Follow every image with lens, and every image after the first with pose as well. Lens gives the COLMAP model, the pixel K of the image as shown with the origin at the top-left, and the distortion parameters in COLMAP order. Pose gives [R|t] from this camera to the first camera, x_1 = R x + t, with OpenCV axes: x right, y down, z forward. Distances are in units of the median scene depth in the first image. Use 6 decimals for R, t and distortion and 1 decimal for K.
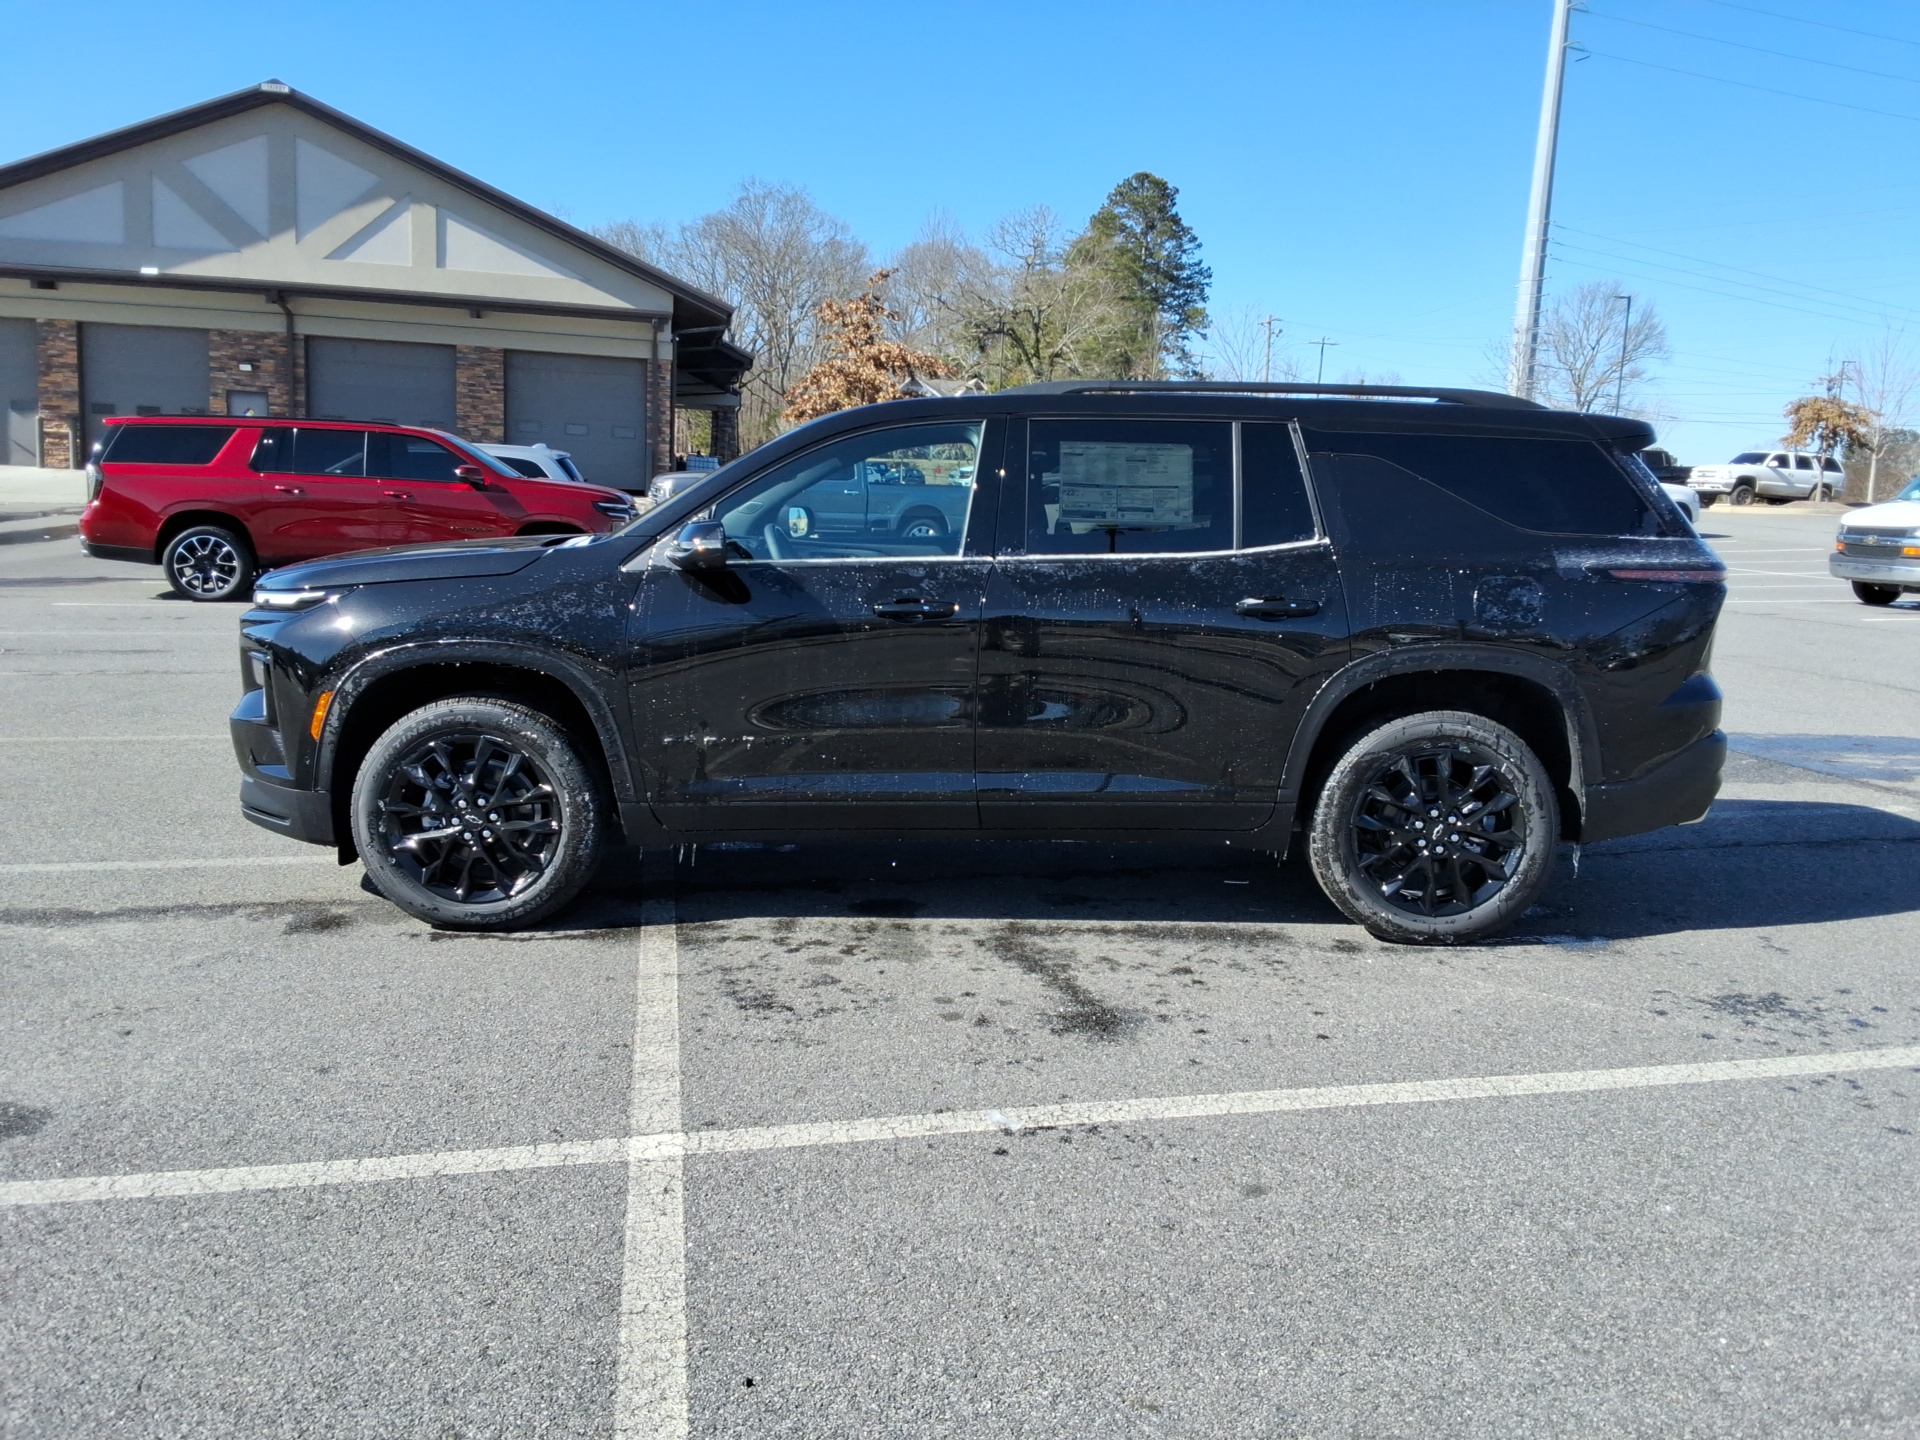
lens RADIAL K [[1545.5, 0, 978.0], [0, 1545.5, 728.2], [0, 0, 1]] dist [0.106381, -0.159576]
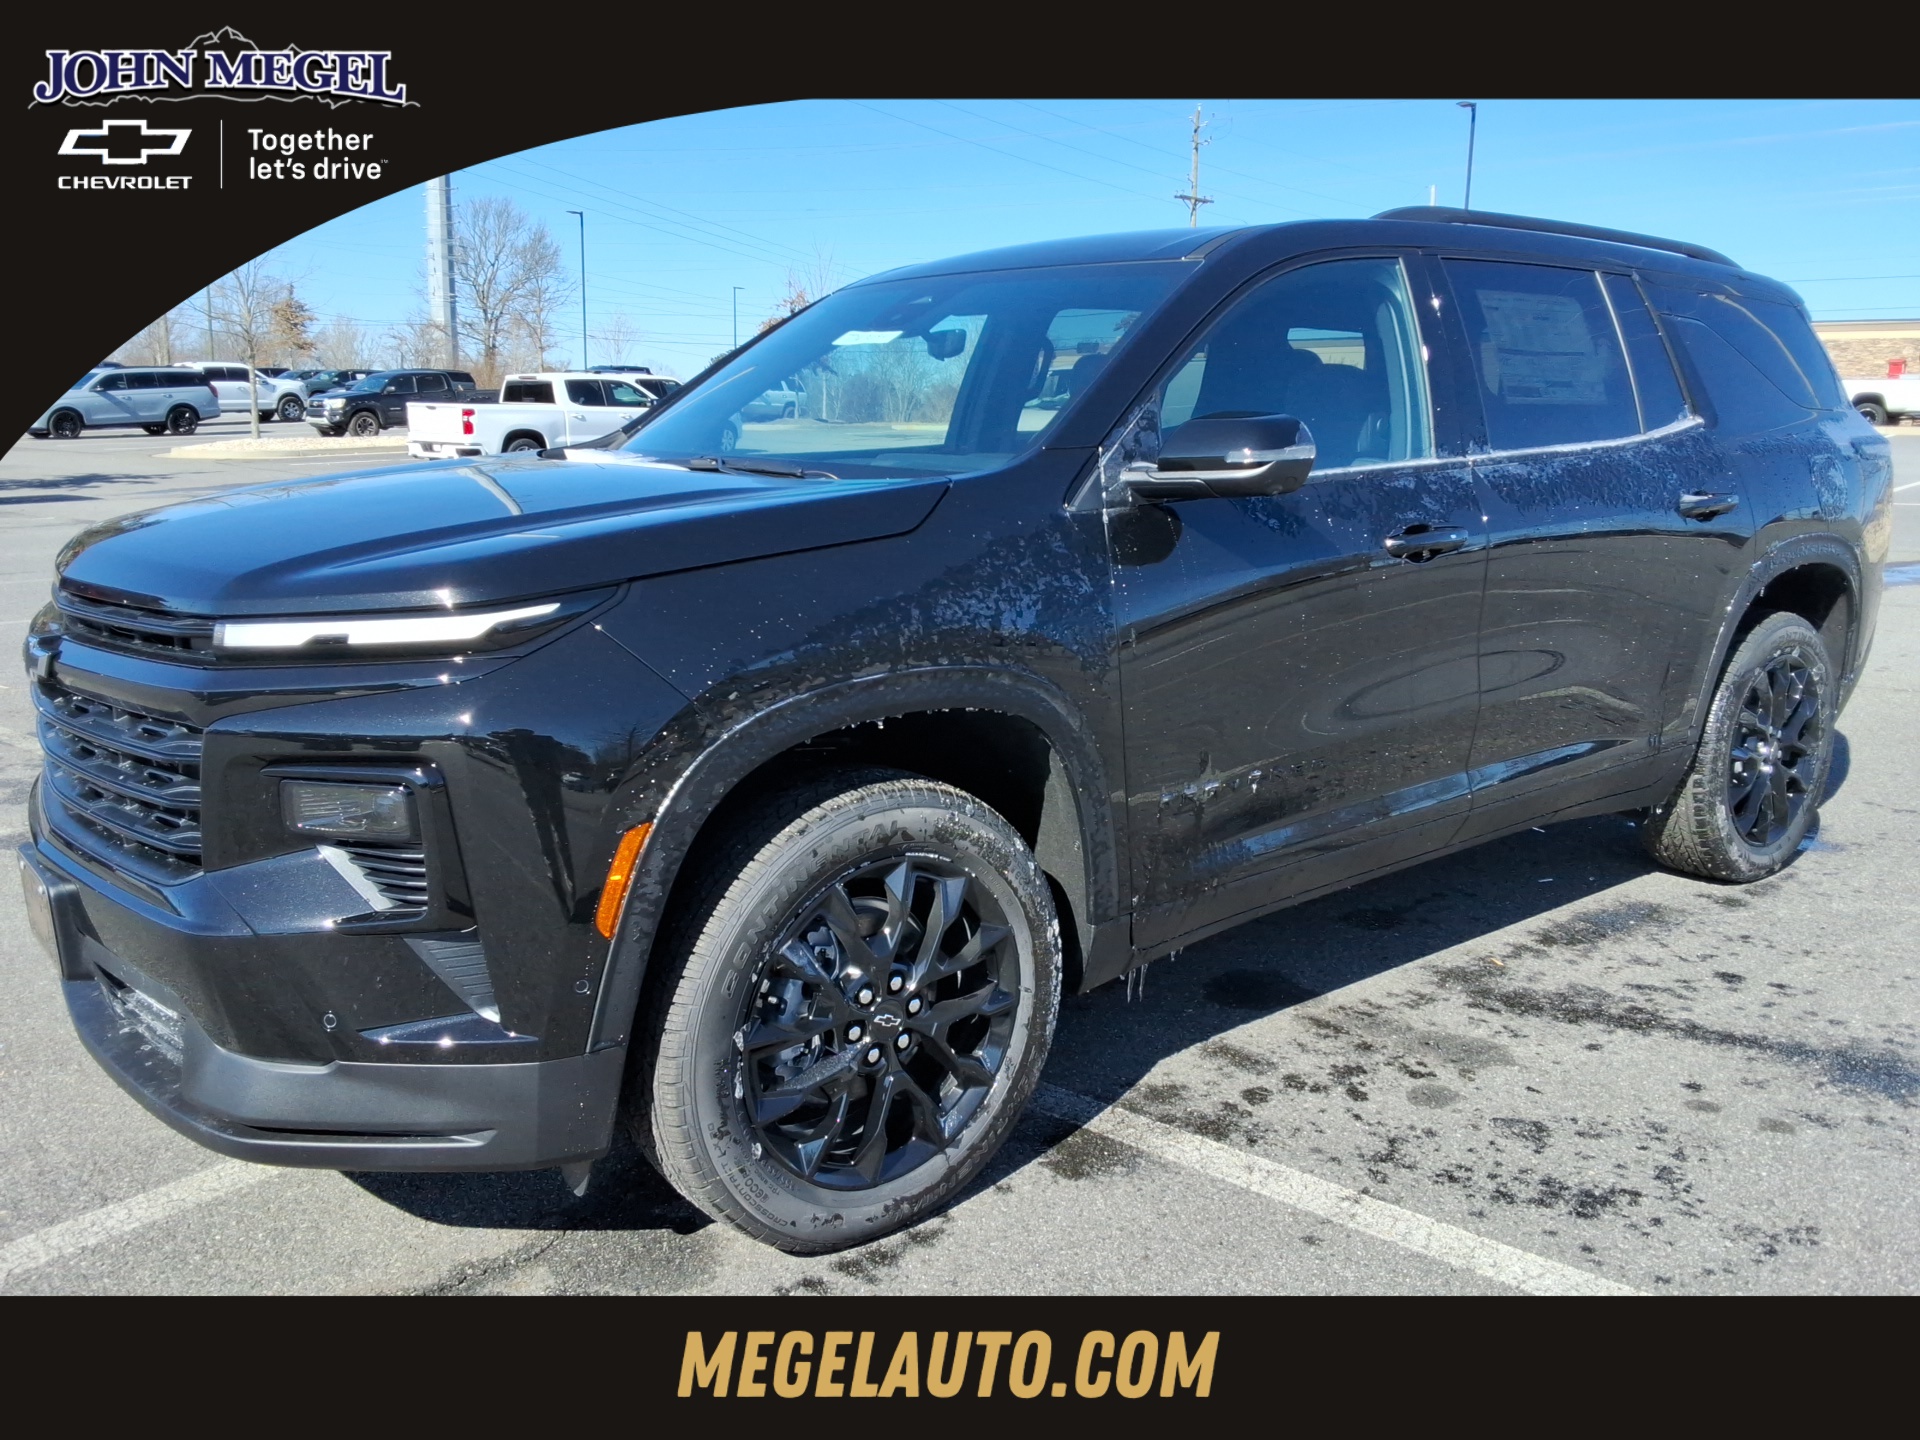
lens RADIAL K [[1545.5, 0, 966.3], [0, 1545.5, 720.6], [0, 0, 1]] dist [0.106381, -0.159576]
pose [[0.774024, -0.143122, 0.616768, -0.082908], [0.115450, 0.989689, 0.084772, -0.010747], [-0.622541, 0.005591, 0.782567, 0.081184]]
